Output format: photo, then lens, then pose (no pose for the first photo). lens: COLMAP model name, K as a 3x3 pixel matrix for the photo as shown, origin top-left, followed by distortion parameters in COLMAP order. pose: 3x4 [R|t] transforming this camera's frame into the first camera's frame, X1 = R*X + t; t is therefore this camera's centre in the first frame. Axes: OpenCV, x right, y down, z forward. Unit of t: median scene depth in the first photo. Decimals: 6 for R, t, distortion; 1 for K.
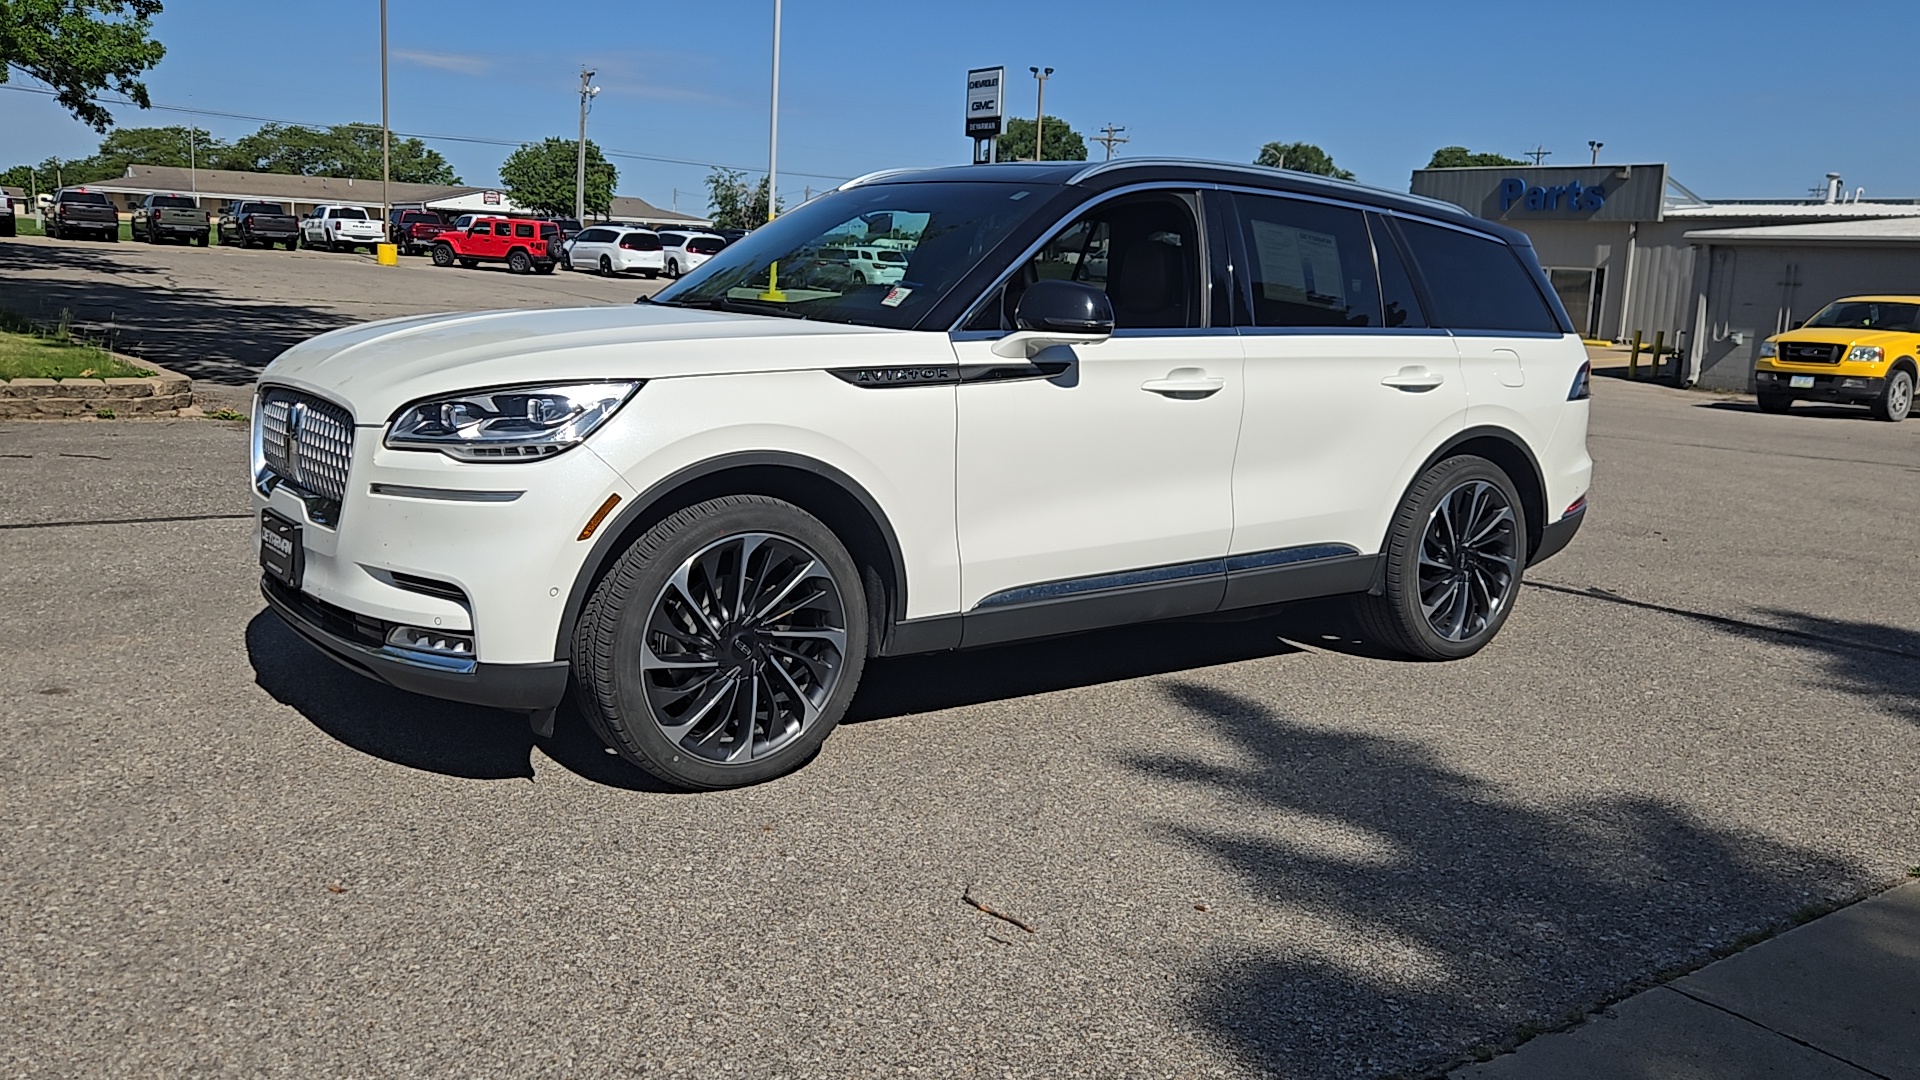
lens RADIAL K [[1603.9, 0, 955.6], [0, 1603.9, 529.5], [0, 0, 1]] dist [0.012593, 0.002740]
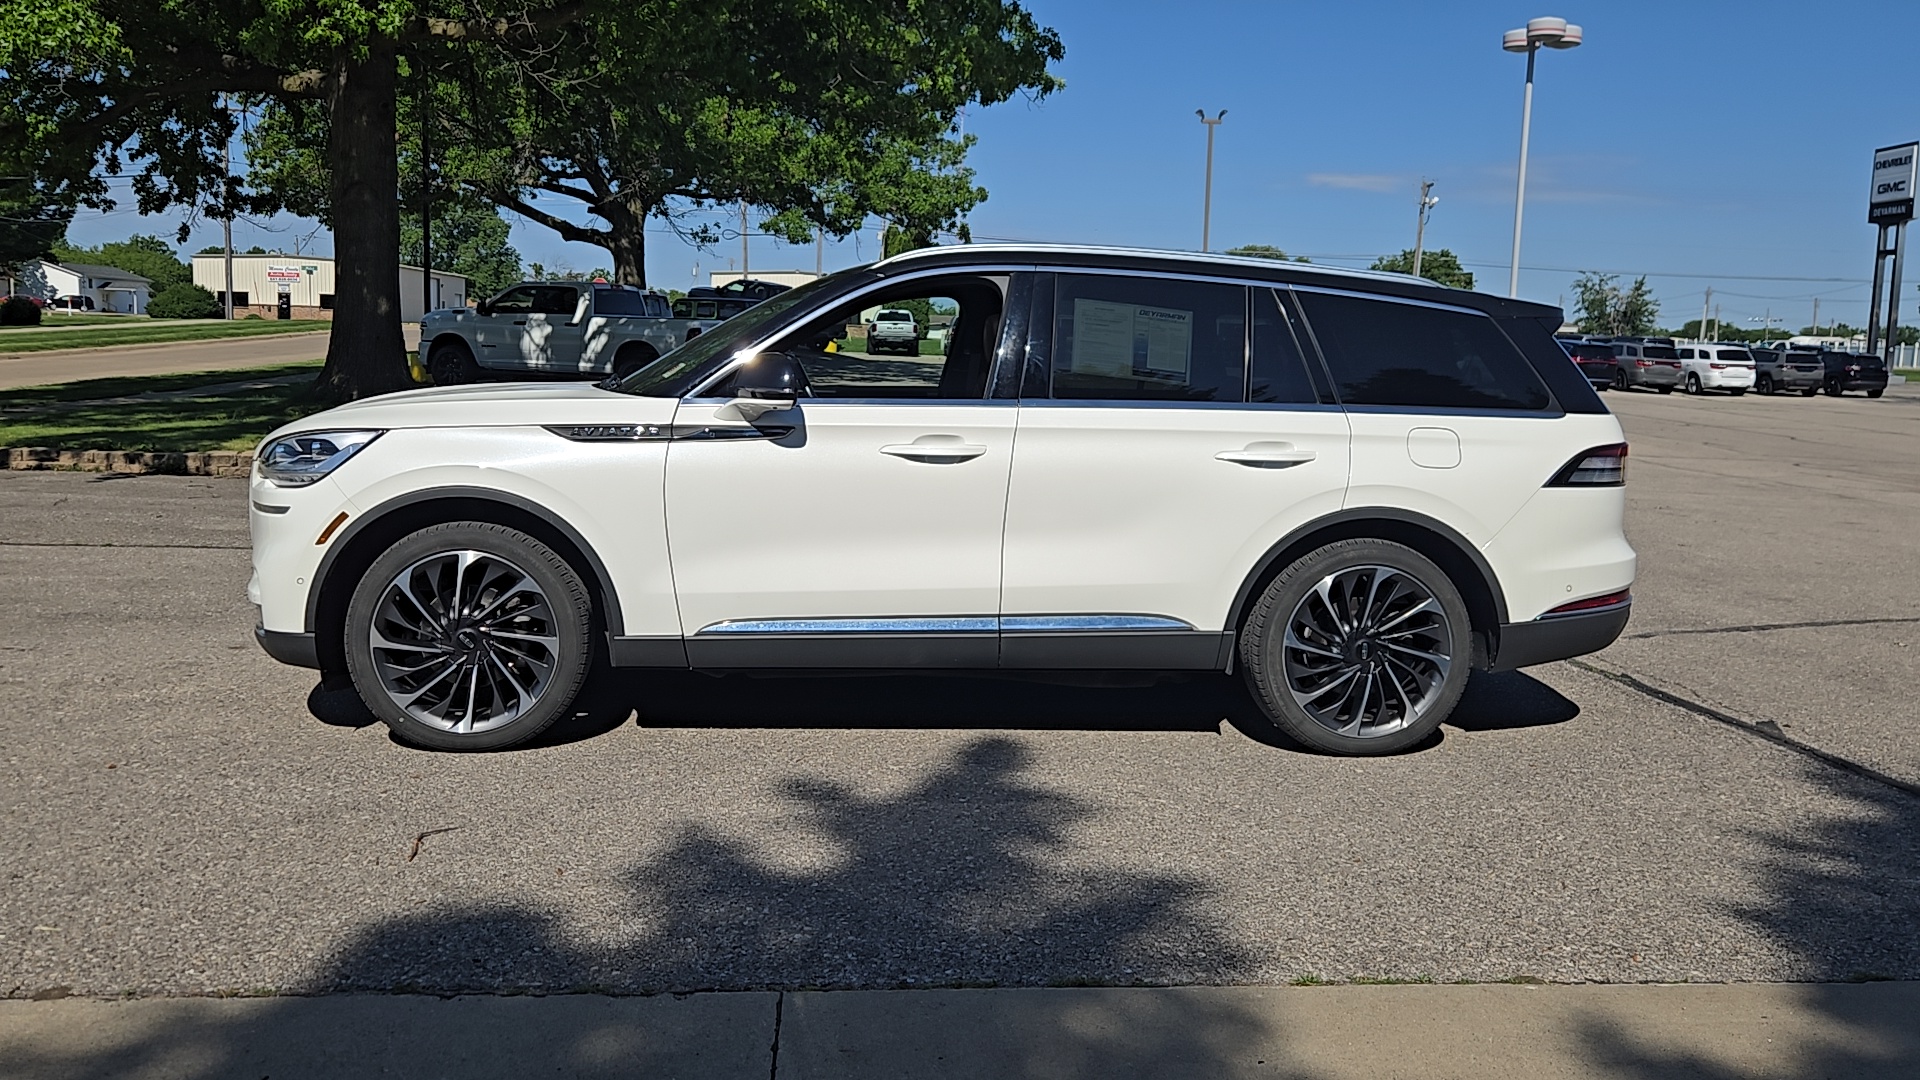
lens RADIAL K [[1603.9, 0, 955.6], [0, 1603.9, 529.5], [0, 0, 1]] dist [0.012593, 0.002740]
pose [[0.853736, 0.040095, -0.519160, 0.636959], [-0.075489, 0.996028, -0.047216, 0.011865], [0.515205, 0.079501, 0.853372, 0.075988]]
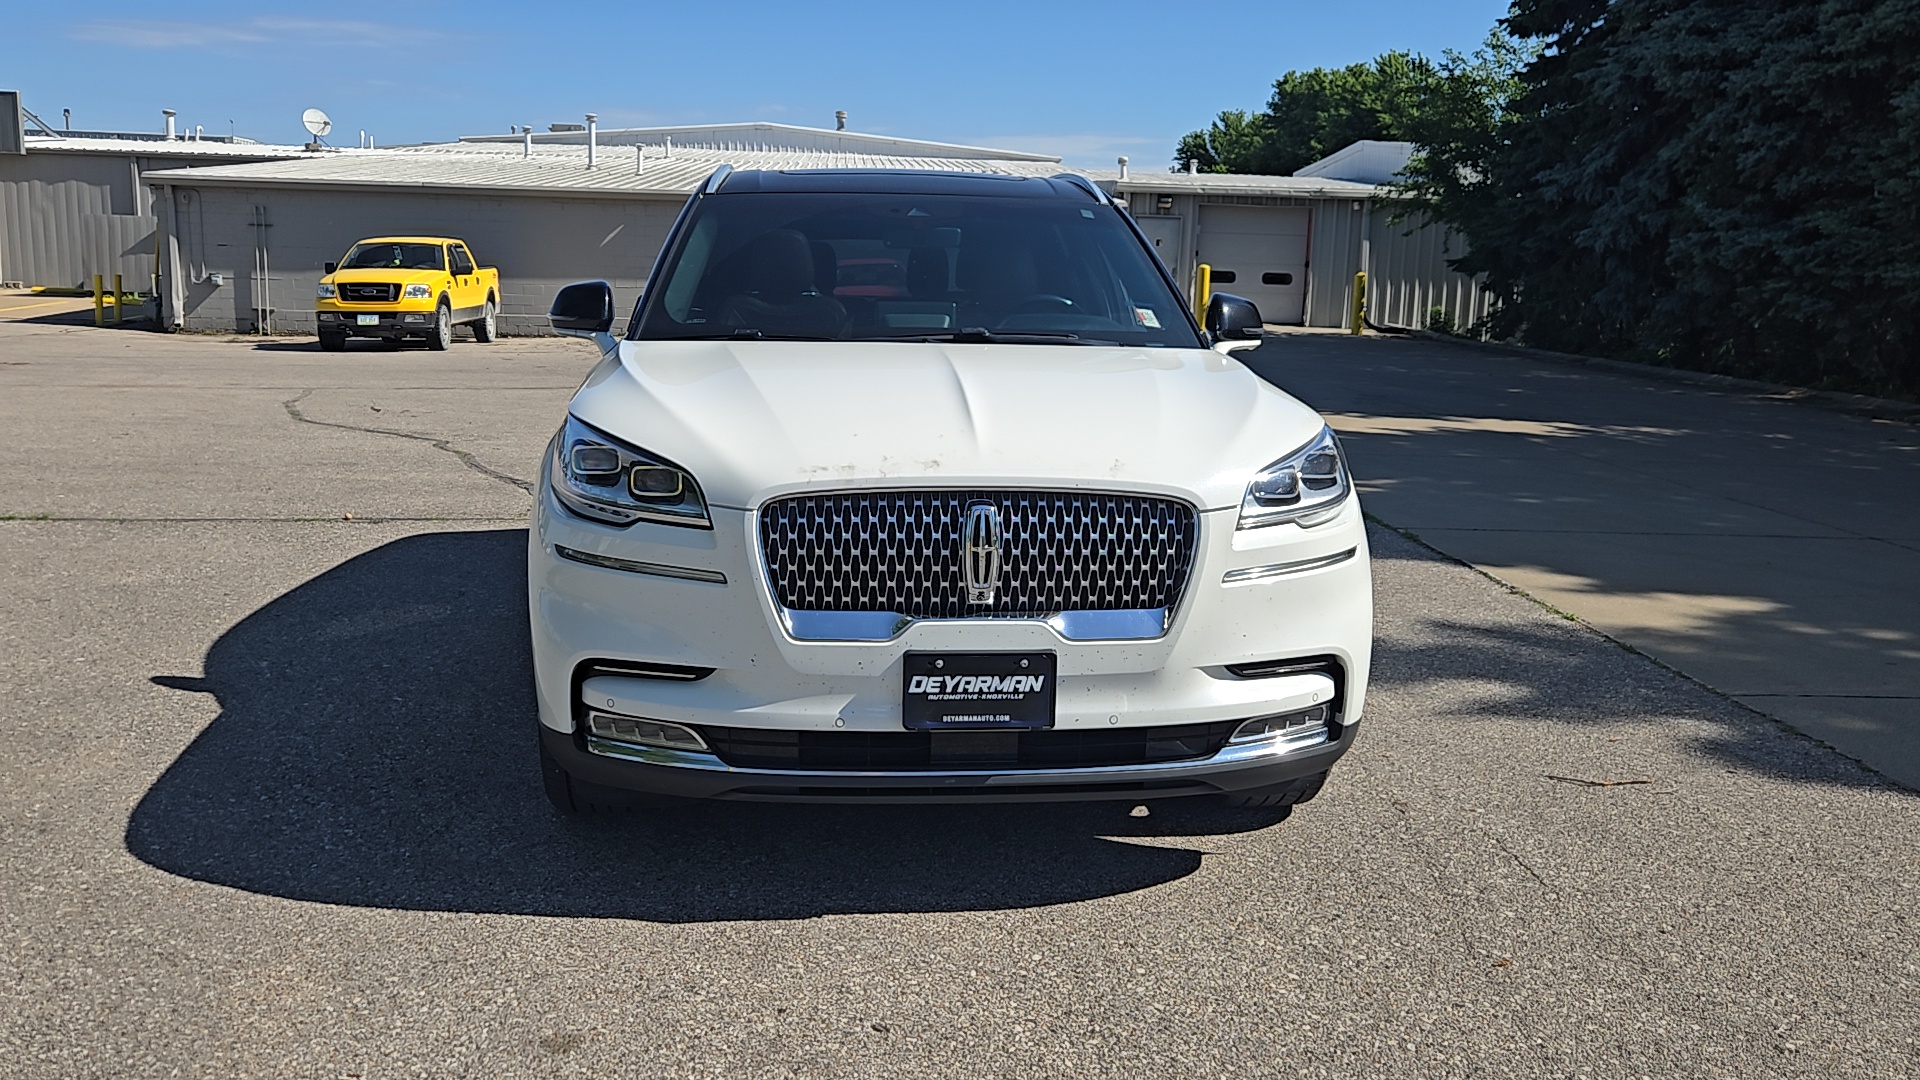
lens RADIAL K [[1618.3, 0, 950.2], [0, 1618.3, 533.4], [0, 0, 1]] dist [-0.001378, -0.001583]
pose [[0.507426, -0.175081, 0.843721, -0.836079], [0.135338, 0.983182, 0.122626, -0.126463], [-0.851001, 0.051964, 0.522587, 0.463954]]
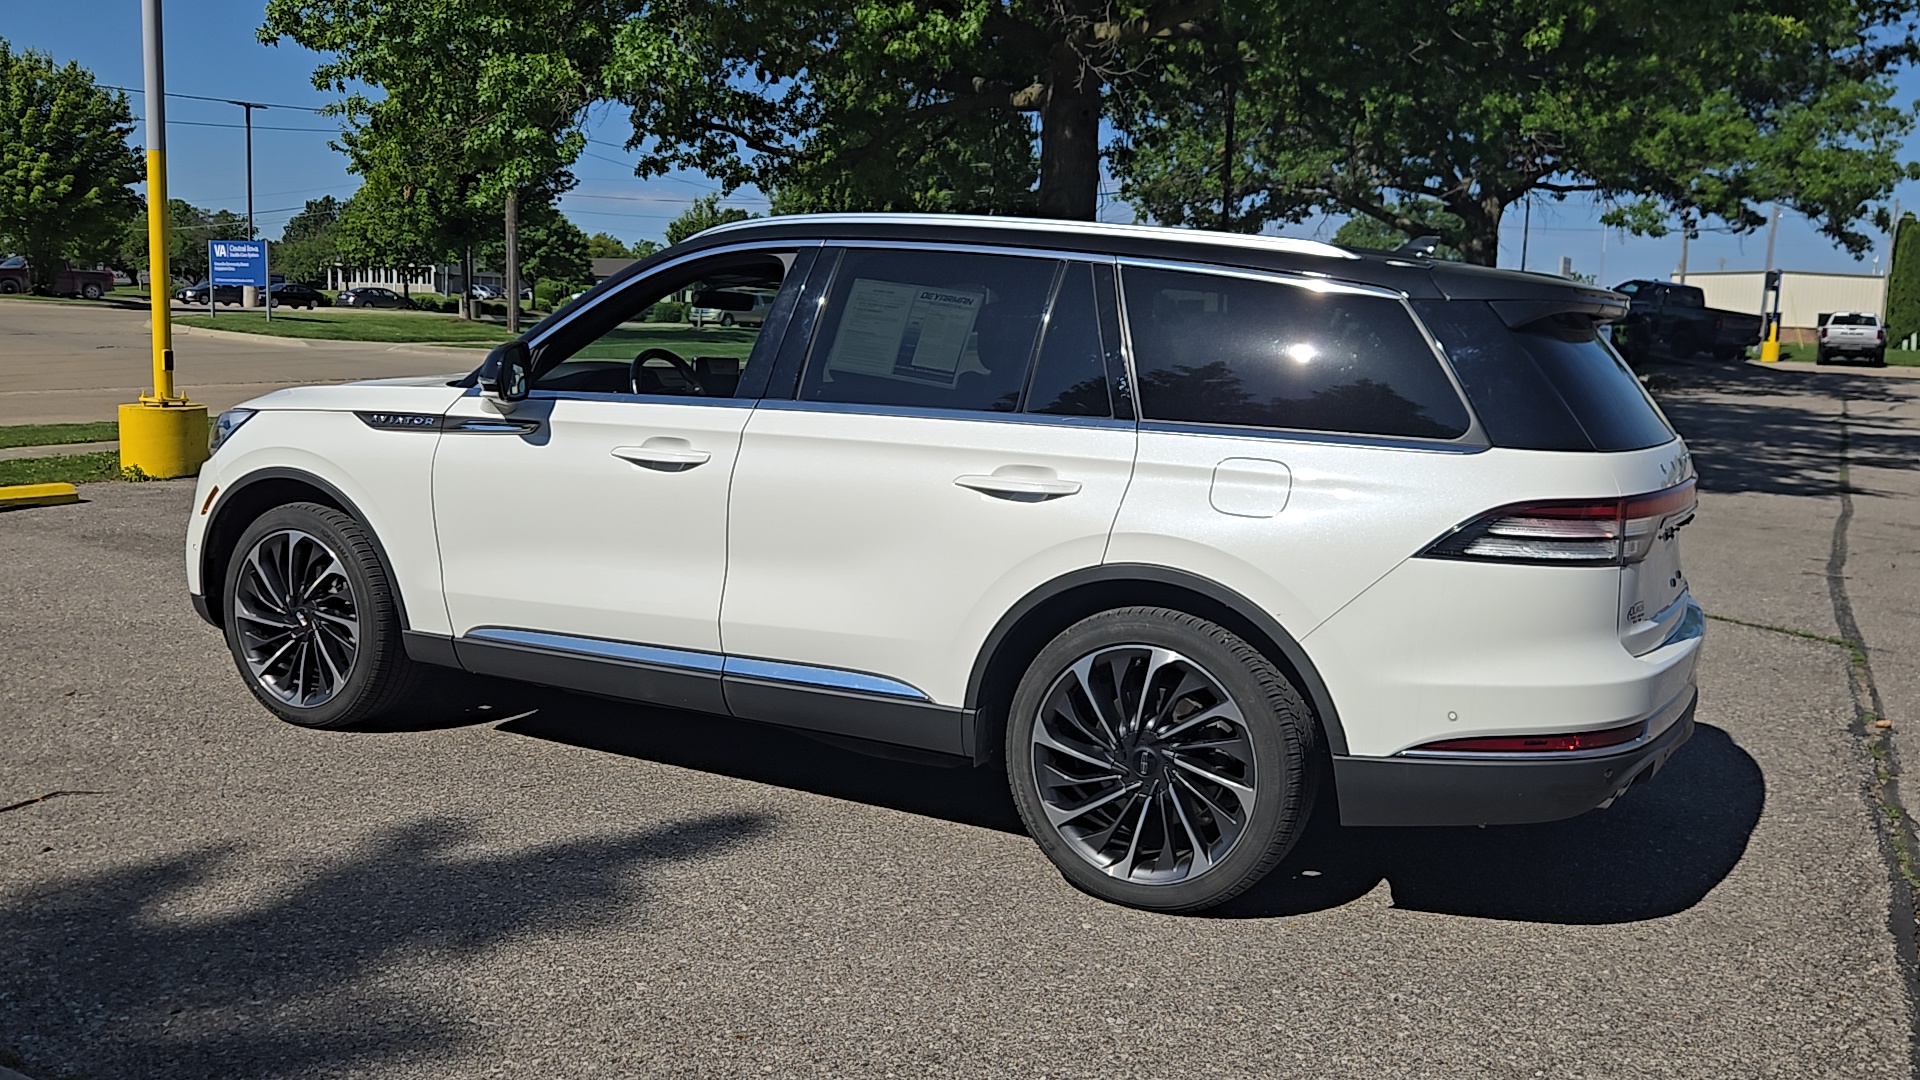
lens RADIAL K [[1603.9, 0, 955.6], [0, 1603.9, 529.5], [0, 0, 1]] dist [0.012593, 0.002740]
pose [[0.423802, 0.089769, -0.901296, 0.942784], [-0.164002, 0.986234, 0.021112, -0.084258], [0.890784, 0.138867, 0.432690, 0.666359]]
